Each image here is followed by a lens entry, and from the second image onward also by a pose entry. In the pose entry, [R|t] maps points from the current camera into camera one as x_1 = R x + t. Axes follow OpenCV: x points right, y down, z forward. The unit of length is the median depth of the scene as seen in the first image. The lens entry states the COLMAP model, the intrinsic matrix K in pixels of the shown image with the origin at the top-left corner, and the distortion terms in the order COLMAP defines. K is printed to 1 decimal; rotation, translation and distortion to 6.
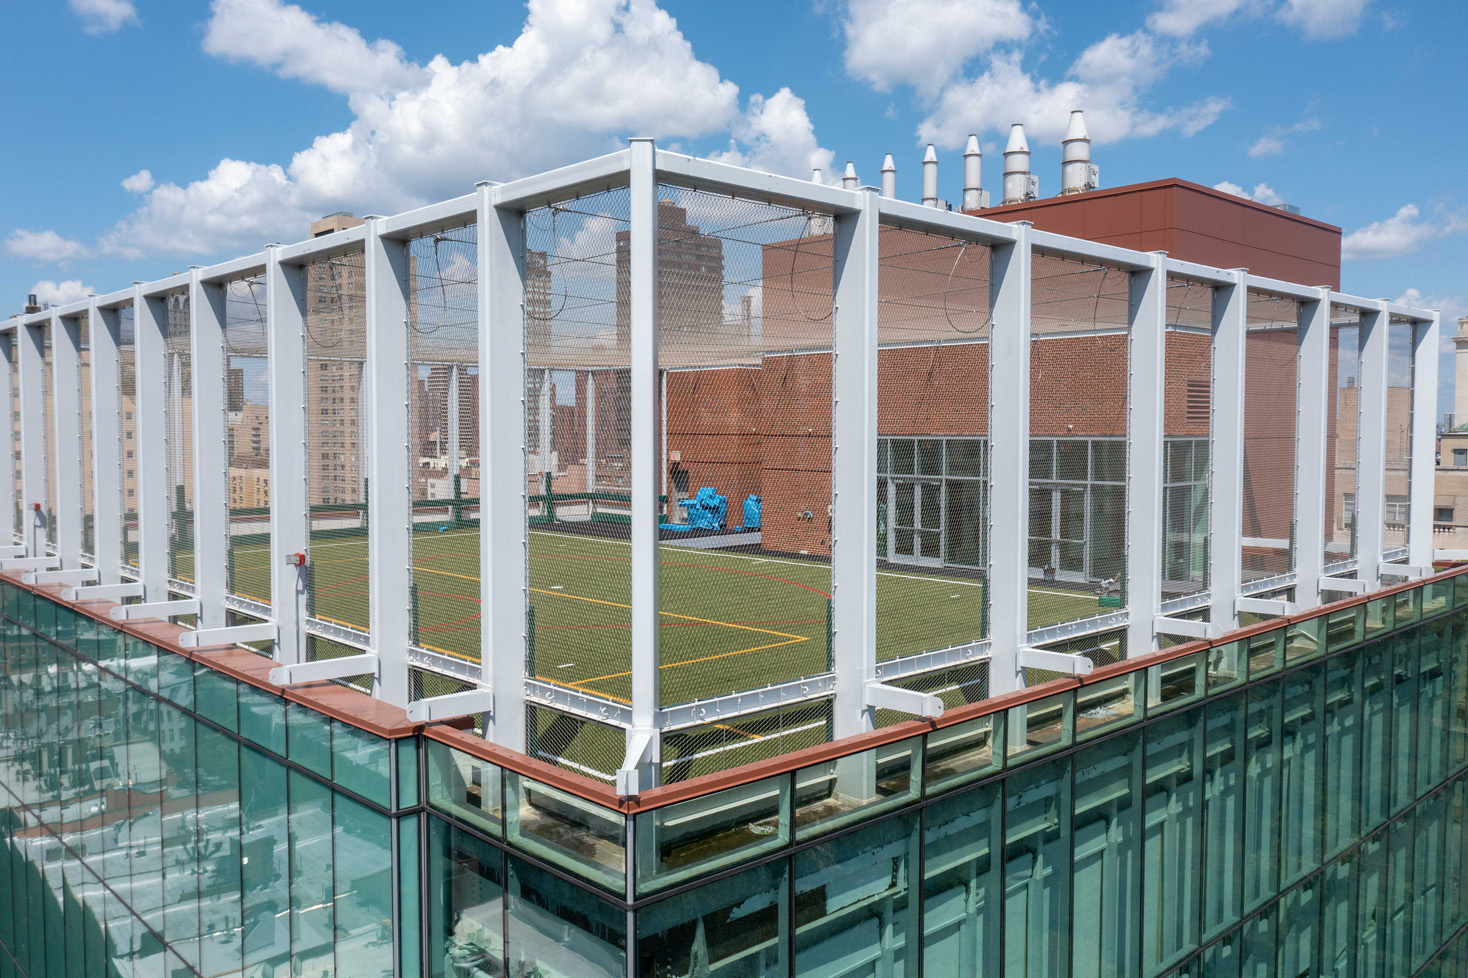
lens RADIAL K [[1165.7, 0, 735.4], [0, 1165.7, 491.0], [0, 0, 1]] dist [-0.006791, 0.004763]
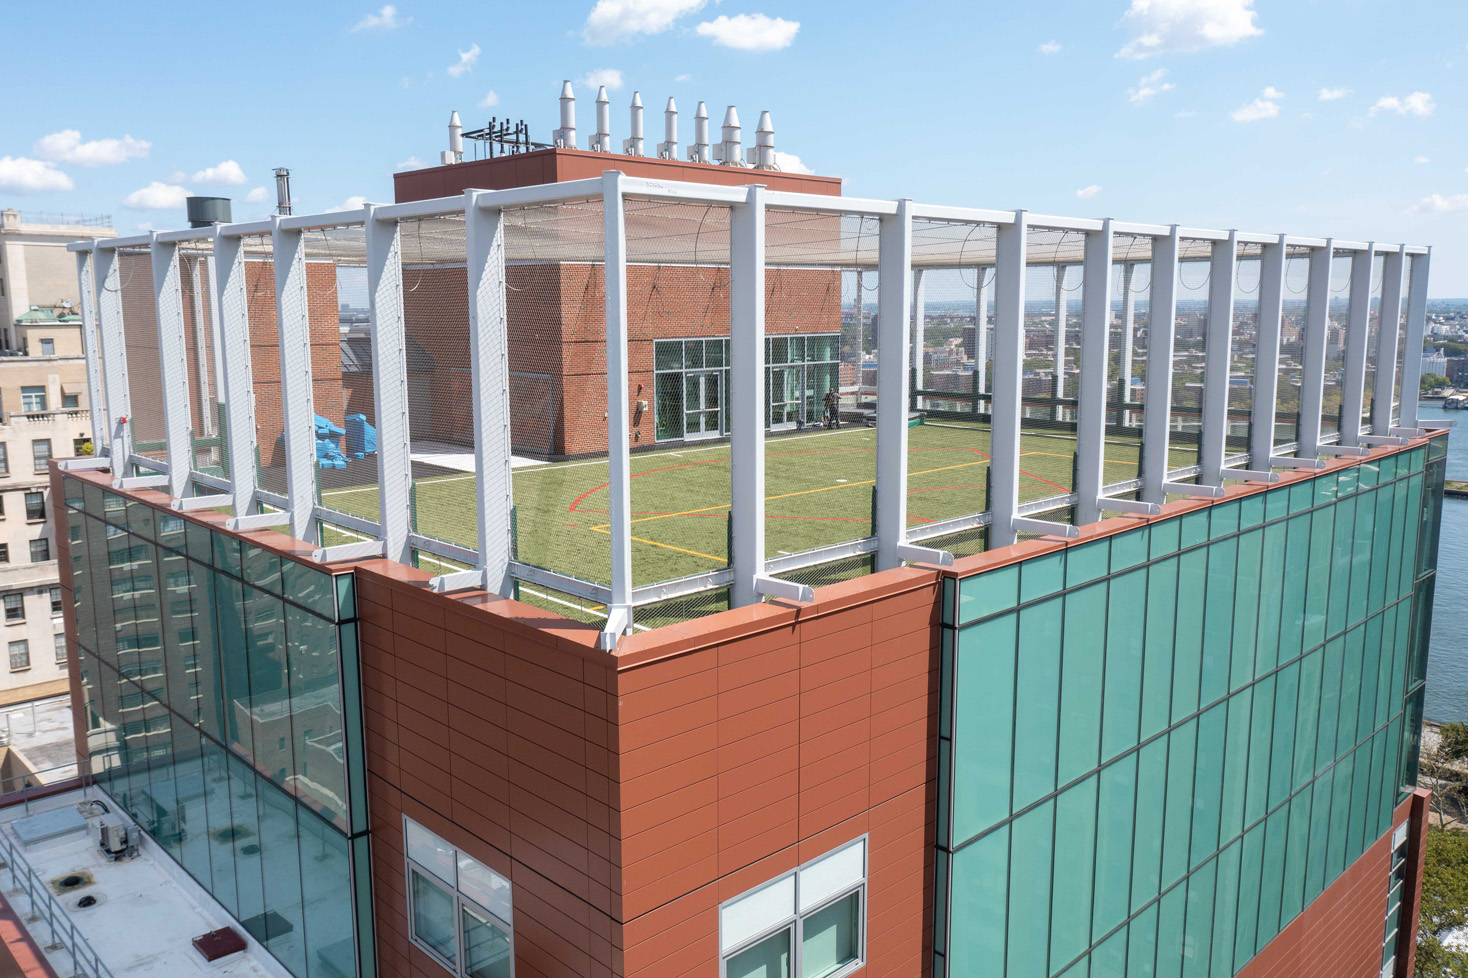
lens RADIAL K [[1165.7, 0, 735.1], [0, 1165.7, 491.4], [0, 0, 1]] dist [-0.006791, 0.004763]
pose [[-0.007134, -0.152446, 0.988286, -1.644885], [0.050869, 0.986976, 0.152611, -0.107443], [-0.998680, 0.051362, 0.000714, 1.418772]]
